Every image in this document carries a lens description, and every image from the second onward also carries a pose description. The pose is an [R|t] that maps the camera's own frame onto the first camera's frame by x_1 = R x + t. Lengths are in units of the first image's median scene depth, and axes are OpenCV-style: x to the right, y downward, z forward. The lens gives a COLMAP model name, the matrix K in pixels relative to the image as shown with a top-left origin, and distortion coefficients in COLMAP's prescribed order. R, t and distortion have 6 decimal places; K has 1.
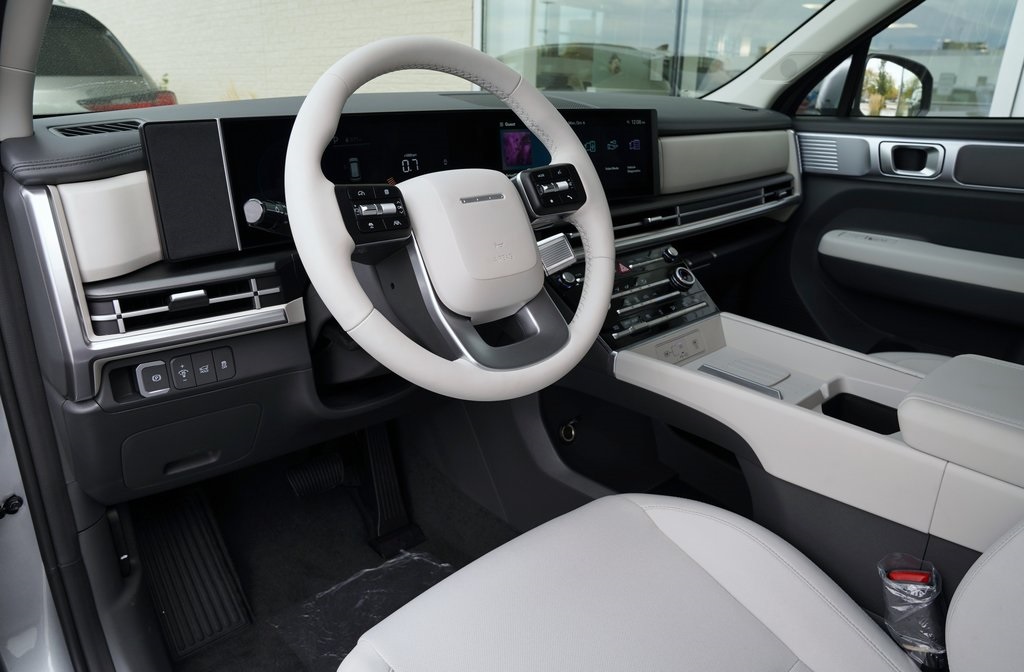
lens RADIAL K [[713.1, 0, 512.0], [0, 713.1, 336.0], [0, 0, 1]] dist [-0.132459, 0.092406]
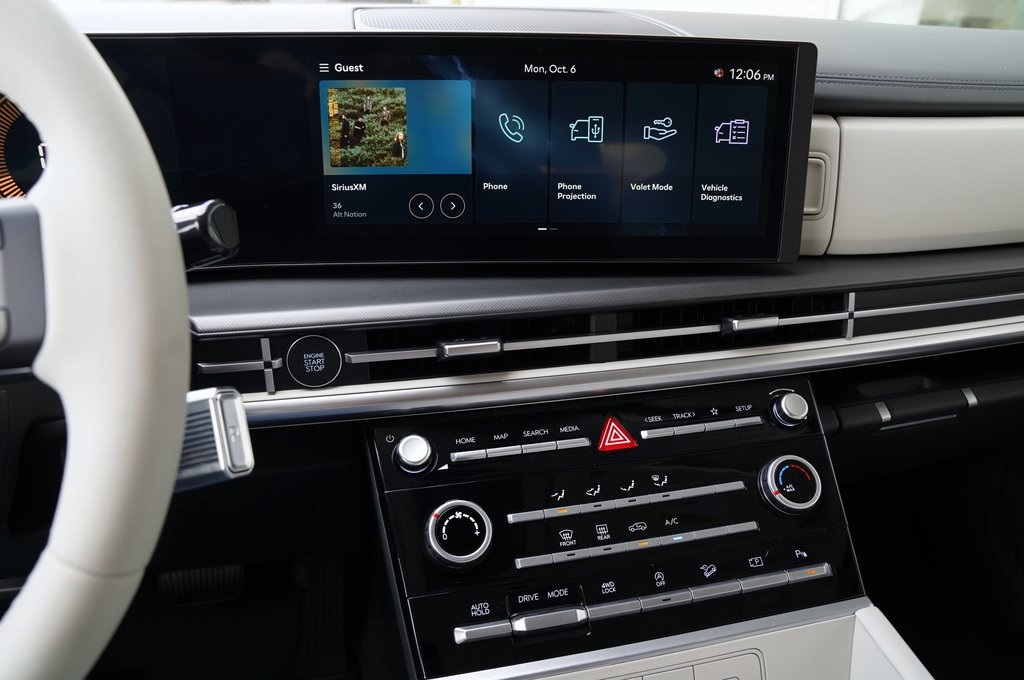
lens RADIAL K [[705.4, 0, 513.1], [0, 705.4, 341.6], [0, 0, 1]] dist [-0.135832, 0.099622]
pose [[0.866136, 0.210063, -0.453521, 0.285837], [-0.174526, 0.977387, 0.119399, -0.192730], [0.468347, -0.024264, 0.883212, 0.633241]]
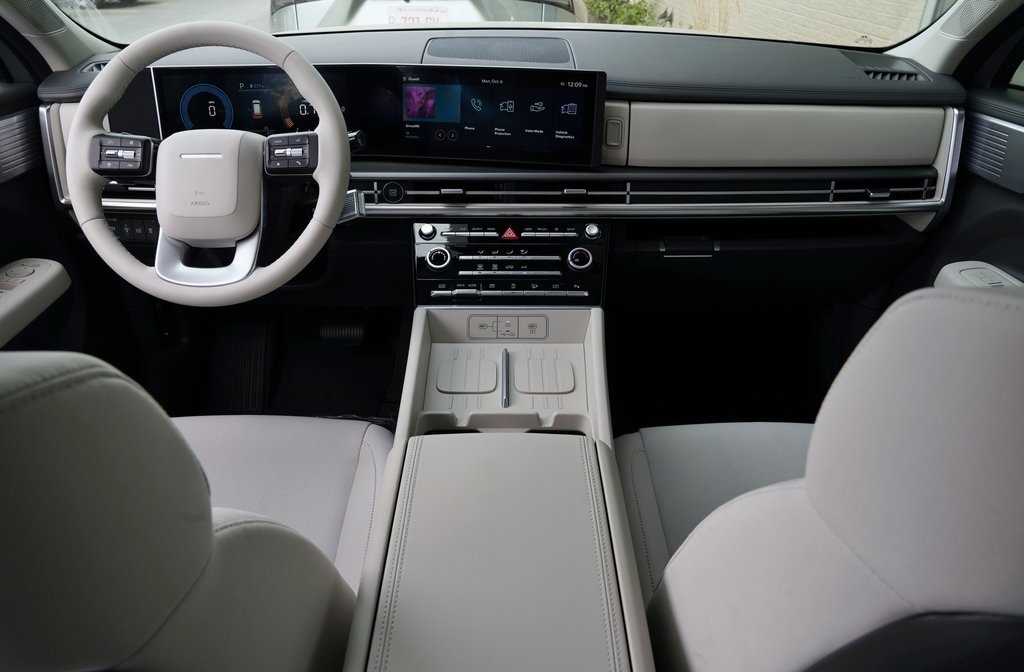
lens RADIAL K [[713.1, 0, 512.0], [0, 713.1, 336.0], [0, 0, 1]] dist [-0.132459, 0.092406]
pose [[0.738188, 0.334297, -0.585938, 0.817190], [-0.229729, 0.941237, 0.247584, -0.214616], [0.634273, -0.048157, 0.771608, 0.228917]]
